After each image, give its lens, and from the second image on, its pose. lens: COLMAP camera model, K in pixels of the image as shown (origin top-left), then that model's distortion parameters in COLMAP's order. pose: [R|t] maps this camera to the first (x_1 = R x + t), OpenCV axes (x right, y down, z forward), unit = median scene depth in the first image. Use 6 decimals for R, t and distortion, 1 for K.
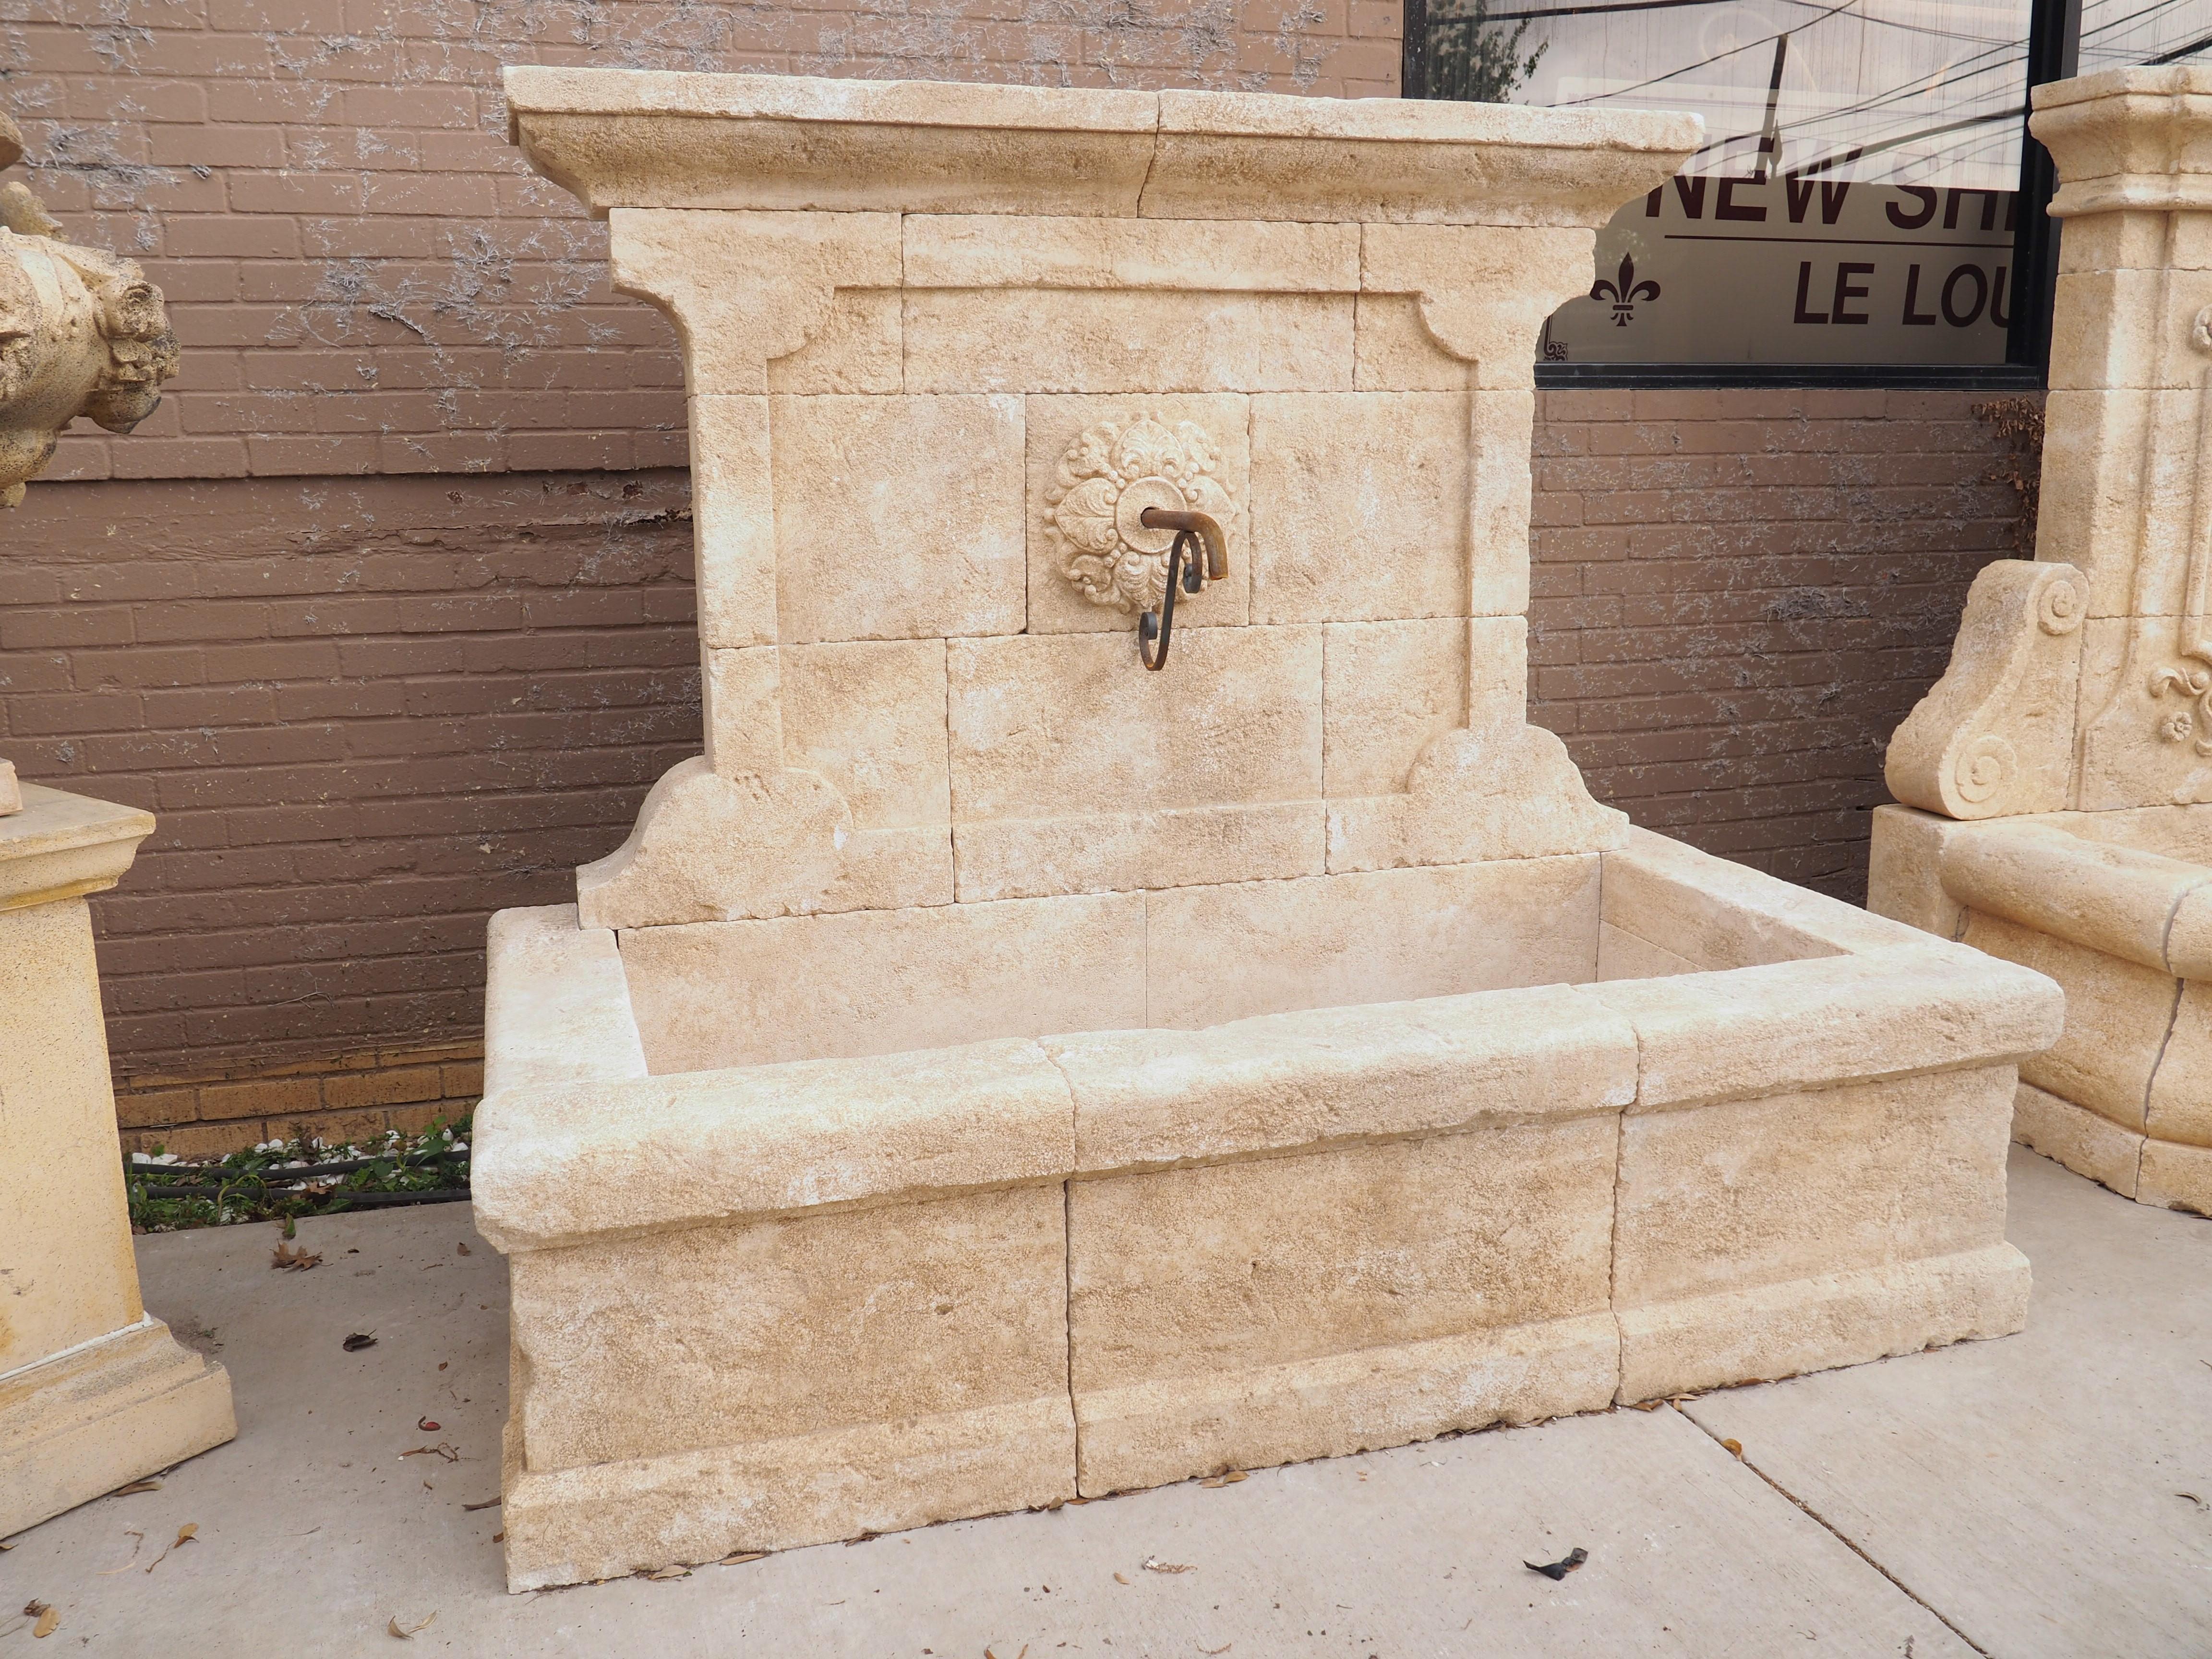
lens RADIAL K [[1867.7, 0, 1108.1], [0, 1867.7, 831.2], [0, 0, 1]] dist [-0.041456, 0.006943]
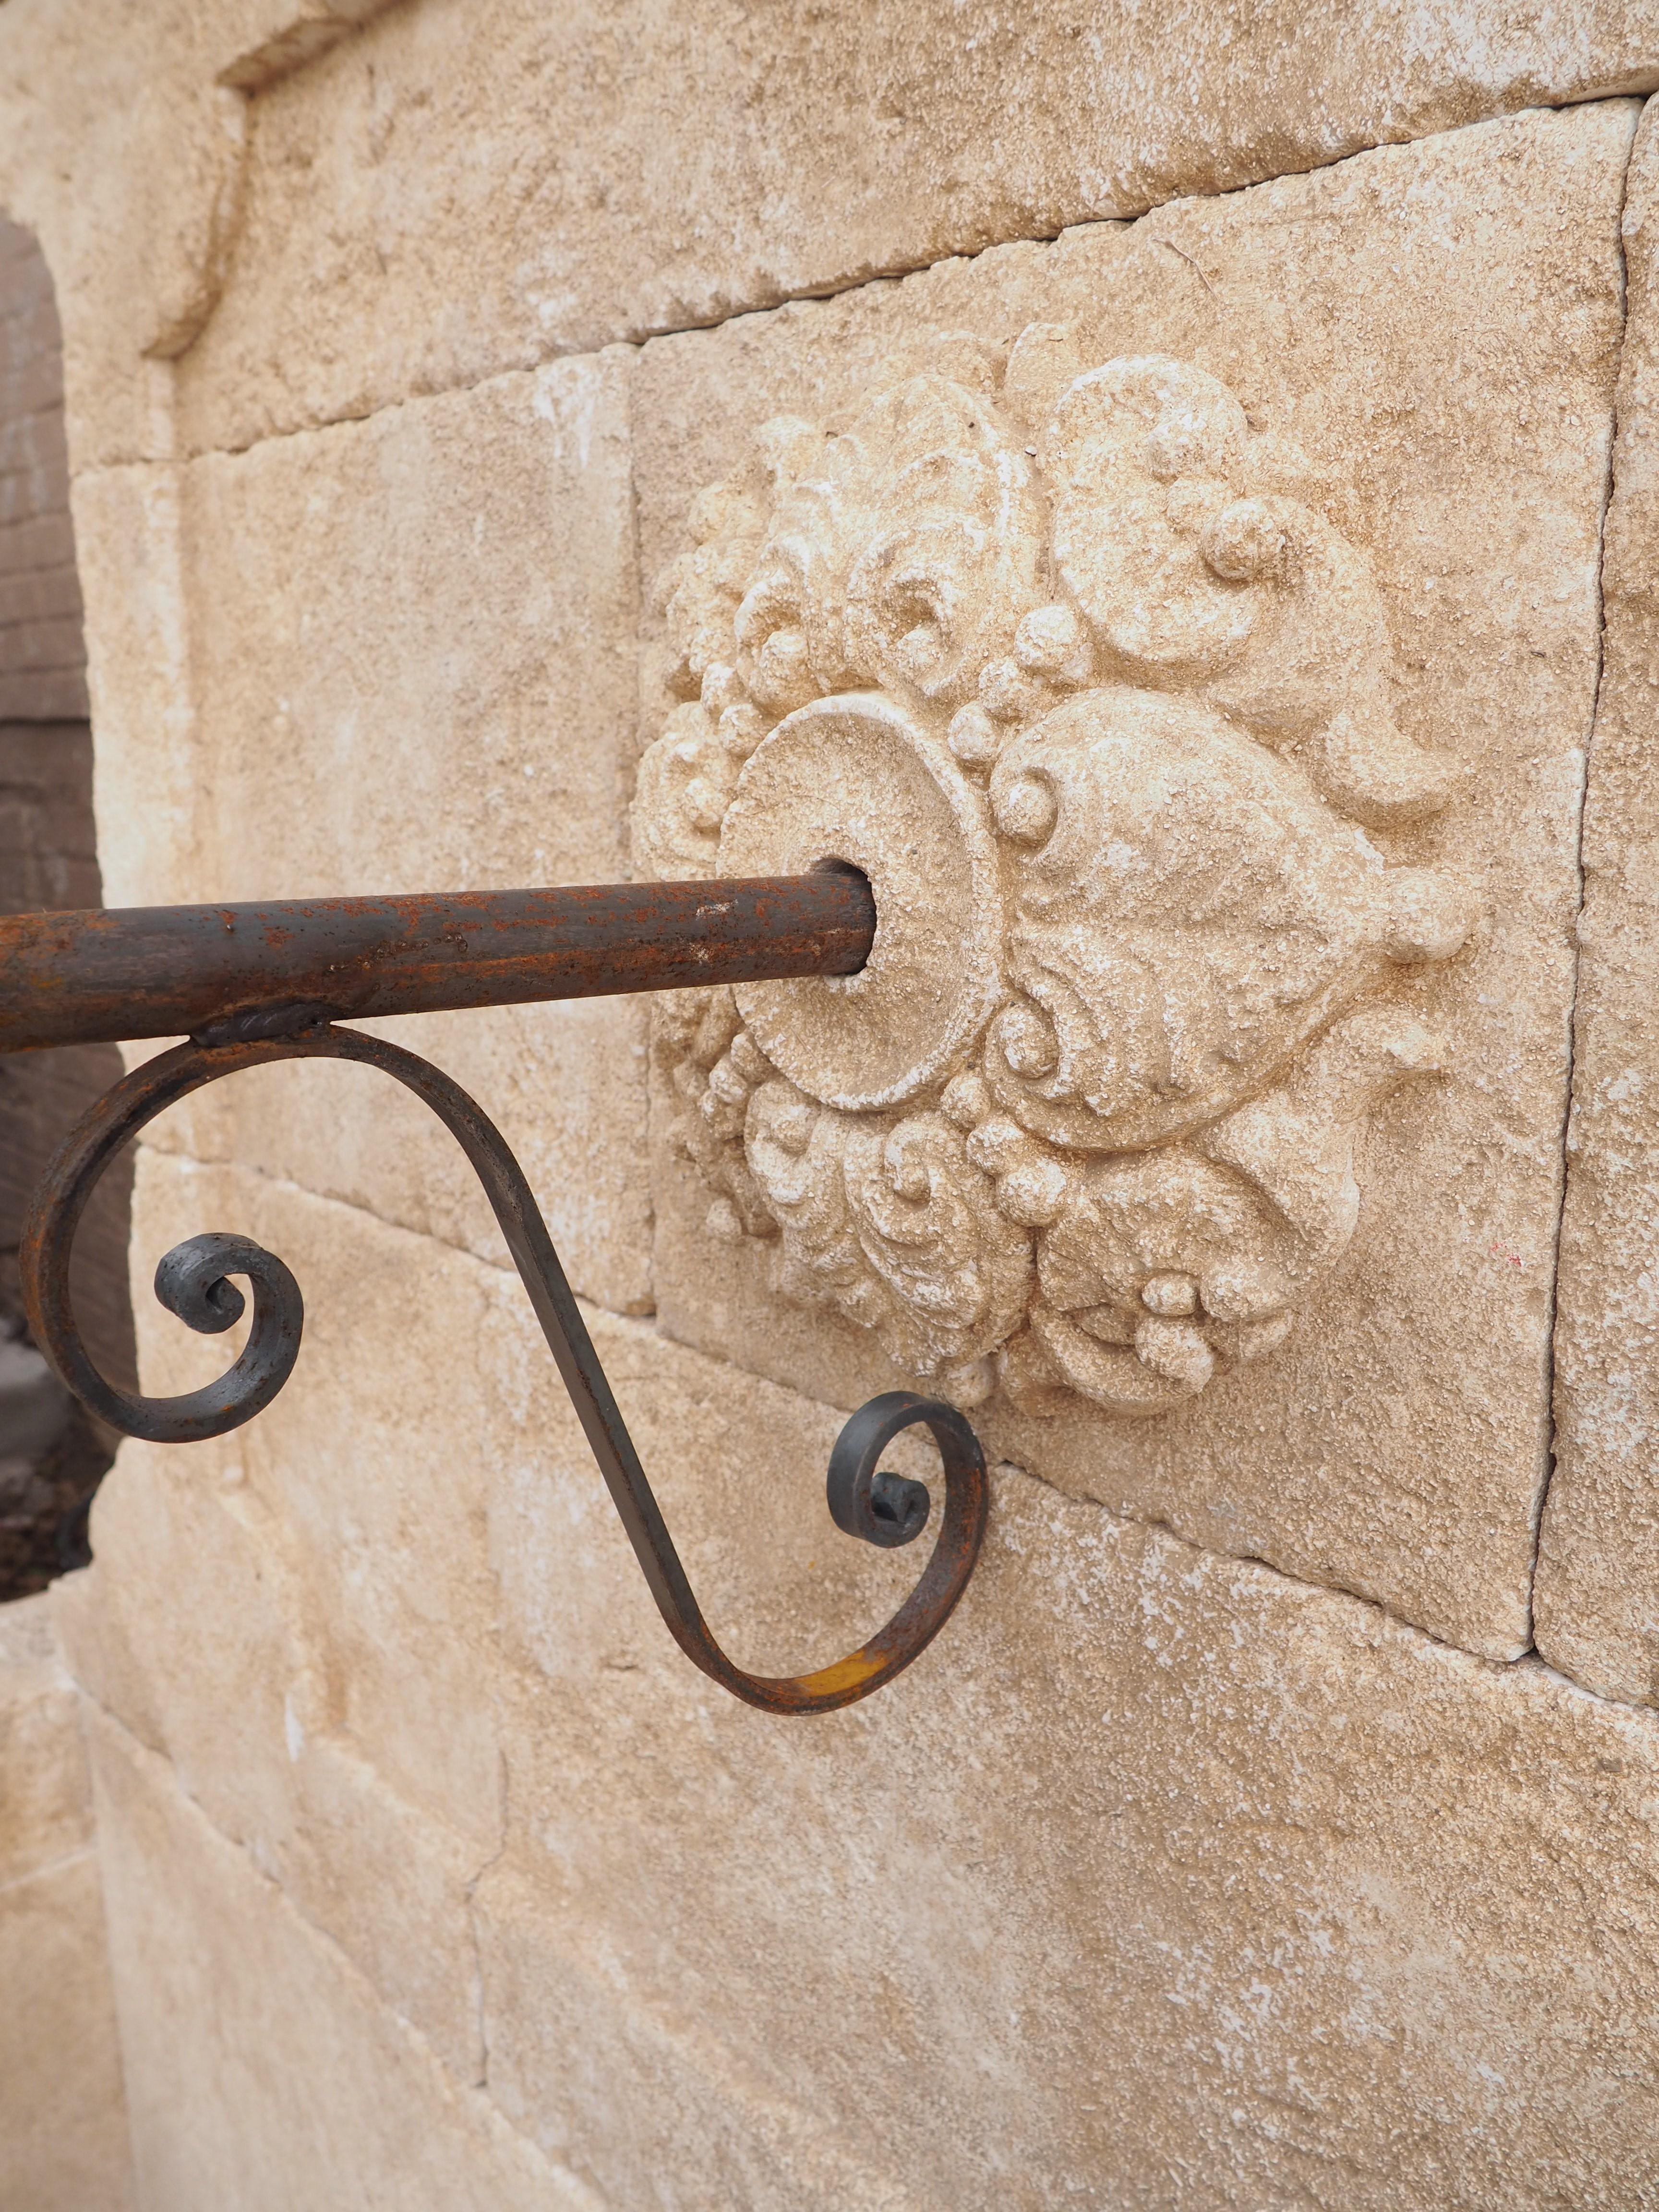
lens RADIAL K [[1867.7, 0, 828.3], [0, 1867.7, 1106.5], [0, 0, 1]] dist [-0.041456, 0.006943]
pose [[0.434659, 0.185380, -0.881309, 0.187049], [-0.191025, 0.975296, 0.110937, -0.170072], [0.880103, 0.120132, 0.459333, 0.917252]]
